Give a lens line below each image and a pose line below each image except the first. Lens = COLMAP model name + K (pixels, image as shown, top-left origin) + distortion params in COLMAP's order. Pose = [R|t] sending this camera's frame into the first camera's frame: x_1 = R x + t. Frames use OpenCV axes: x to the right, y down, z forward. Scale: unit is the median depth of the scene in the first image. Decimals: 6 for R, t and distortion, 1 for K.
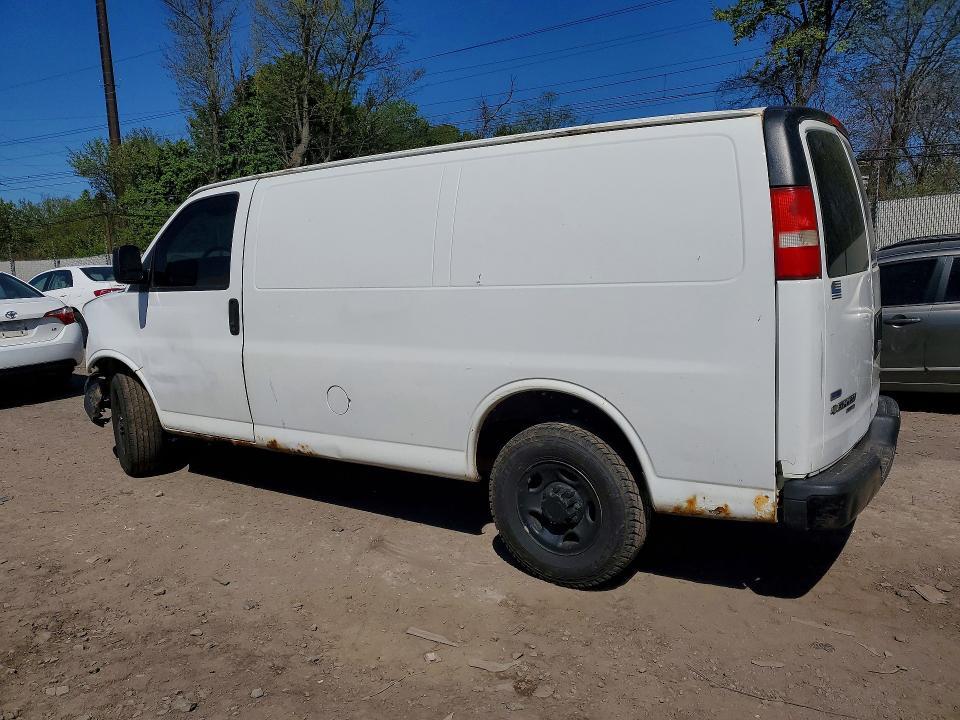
lens RADIAL K [[751.0, 0, 480.0], [0, 751.0, 360.0], [0, 0, 1]] dist [0.008982, 0.001341]
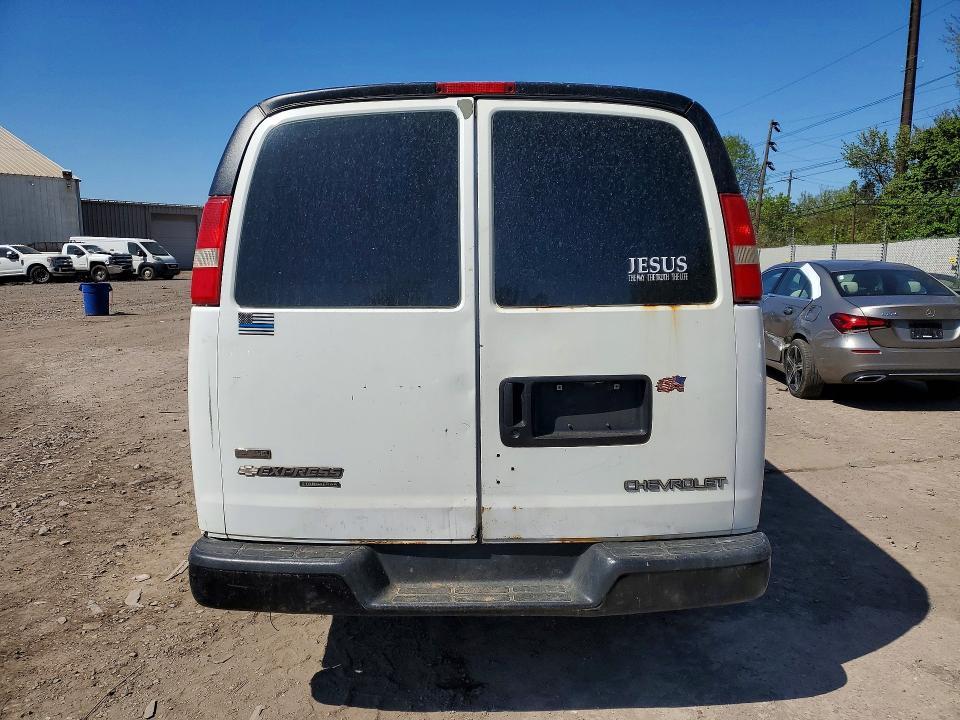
lens RADIAL K [[751.0, 0, 480.0], [0, 751.0, 360.0], [0, 0, 1]] dist [0.008982, 0.001341]
pose [[0.536356, 0.141804, -0.831994, 0.087649], [-0.129894, 0.987909, 0.084639, -0.010604], [0.833936, 0.062674, 0.548291, 0.053067]]
